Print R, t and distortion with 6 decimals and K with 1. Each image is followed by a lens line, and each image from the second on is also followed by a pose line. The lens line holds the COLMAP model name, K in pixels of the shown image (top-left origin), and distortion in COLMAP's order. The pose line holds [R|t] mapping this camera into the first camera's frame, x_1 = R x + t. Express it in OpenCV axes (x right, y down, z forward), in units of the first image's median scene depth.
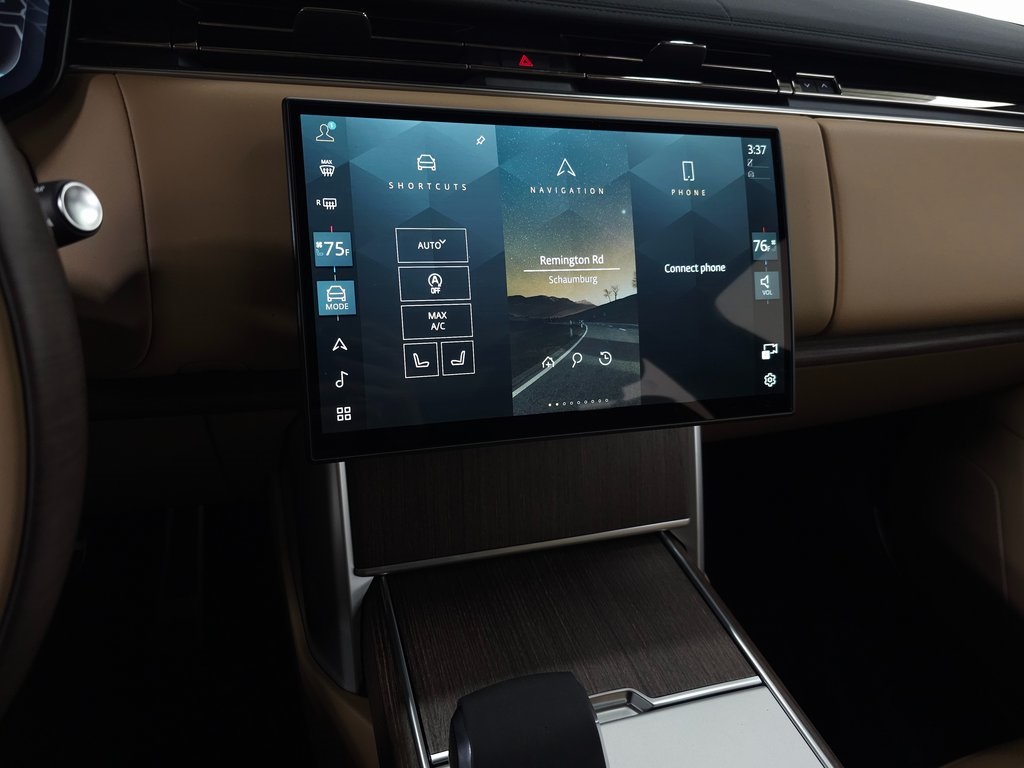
lens RADIAL K [[700.4, 0, 514.0], [0, 700.4, 378.8], [0, 0, 1]] dist [0.047487, -0.069011]
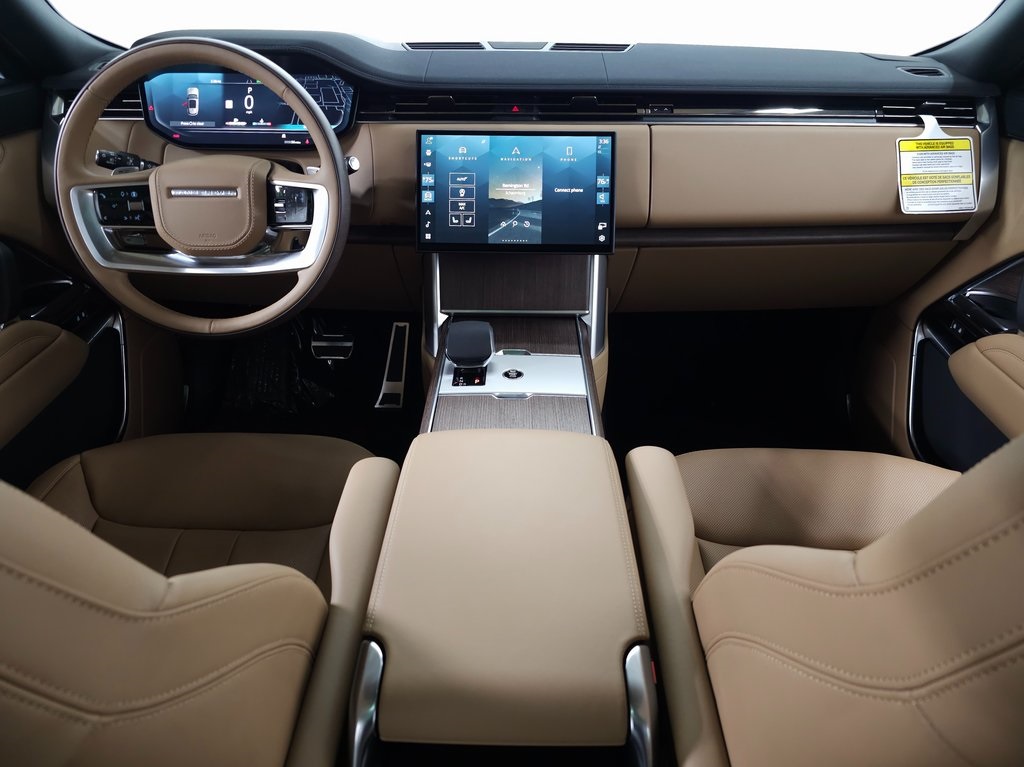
lens RADIAL K [[700.4, 0, 514.0], [0, 700.4, 378.3], [0, 0, 1]] dist [0.047487, -0.069011]
pose [[0.939097, 0.081391, -0.333874, 0.995935], [-0.079474, 0.996648, 0.019423, 0.491750], [0.334335, 0.008294, 0.942418, -1.459132]]
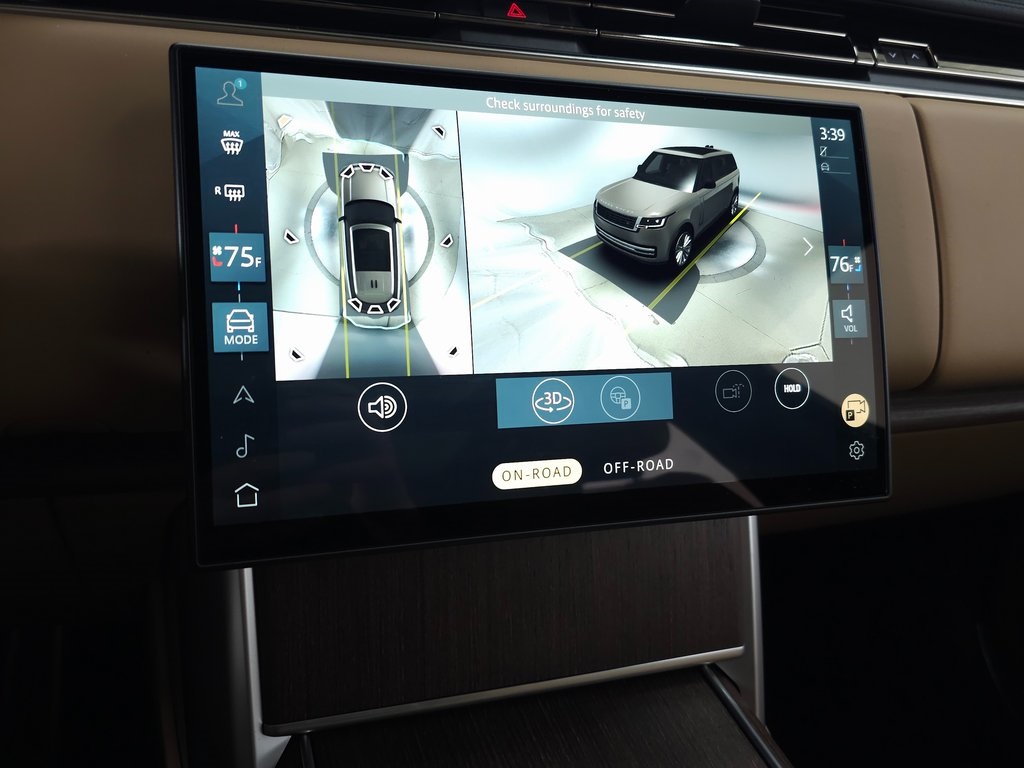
lens RADIAL K [[912.6, 0, 525.2], [0, 912.6, 388.6], [0, 0, 1]] dist [0.009760, -0.006471]
pose [[0.999484, 0.006120, 0.031539, -0.001757], [-0.003955, 0.997659, -0.068278, 0.004039], [-0.031883, 0.068118, 0.997168, 0.090752]]
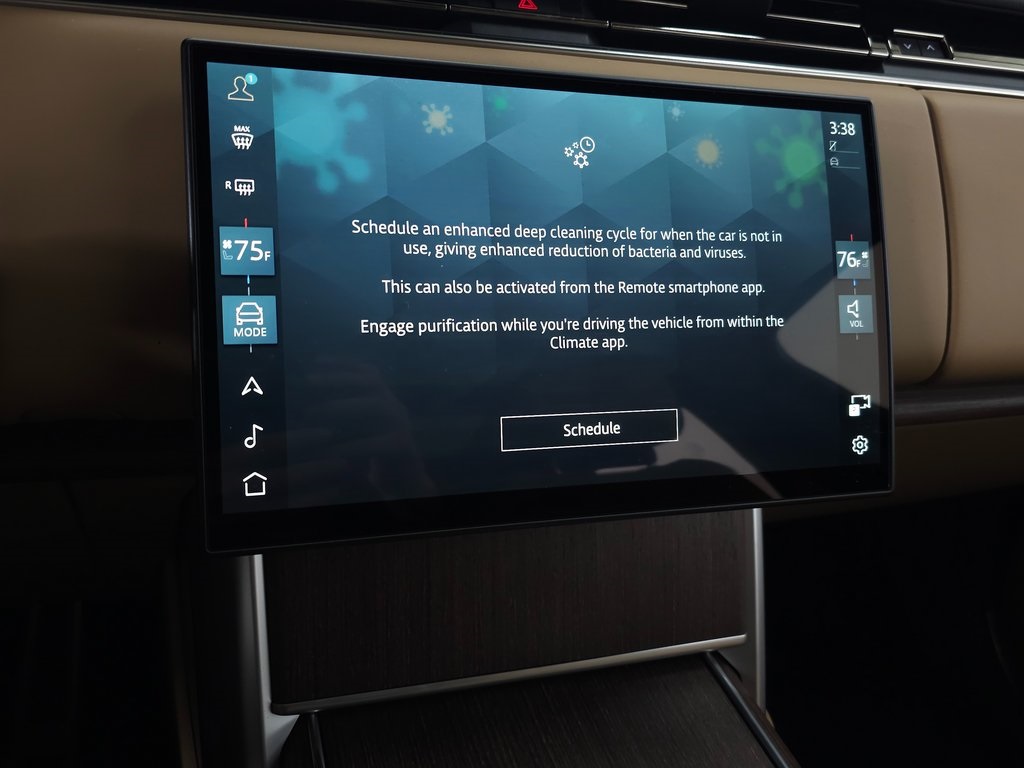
lens RADIAL K [[912.6, 0, 525.2], [0, 912.6, 388.6], [0, 0, 1]] dist [0.009760, -0.006471]
pose [[0.999768, 0.018122, 0.011616, 0.011386], [-0.017602, 0.998902, -0.043405, -0.010279], [-0.012390, 0.043191, 0.998990, 0.077037]]
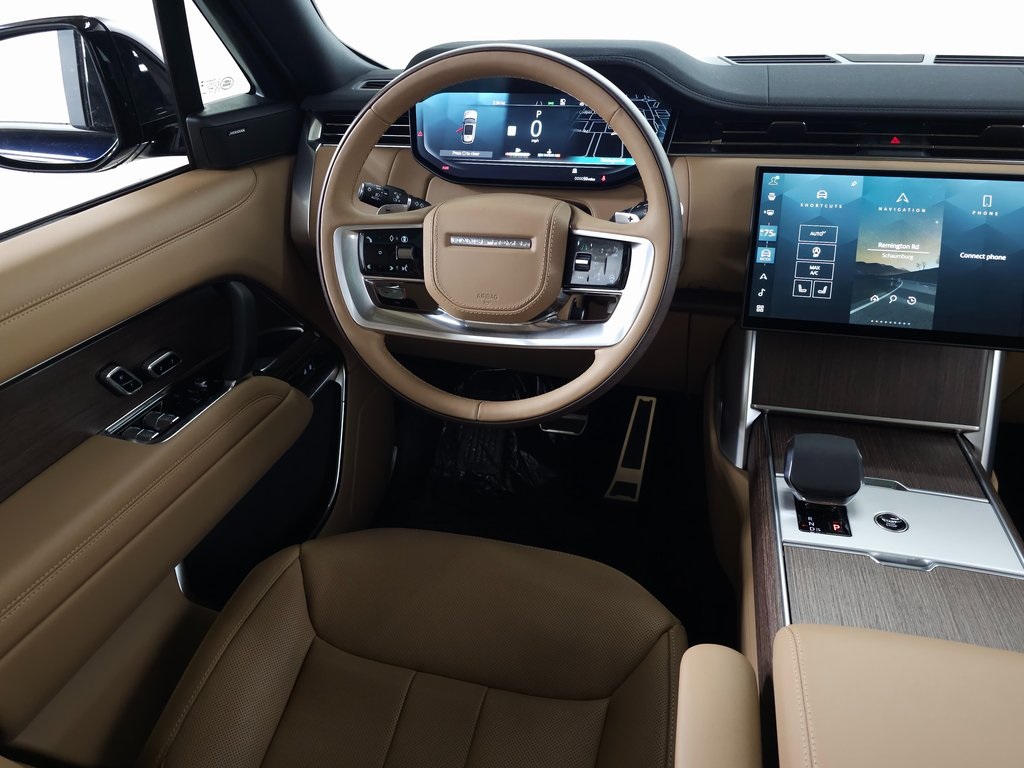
lens RADIAL K [[748.4, 0, 492.5], [0, 748.4, 374.6], [0, 0, 1]] dist [0.028529, -0.051991]
pose [[0.821965, 0.139316, -0.552235, 0.336681], [-0.174603, 0.984572, -0.011499, 0.368277], [0.542113, 0.105874, 0.833609, -1.180071]]
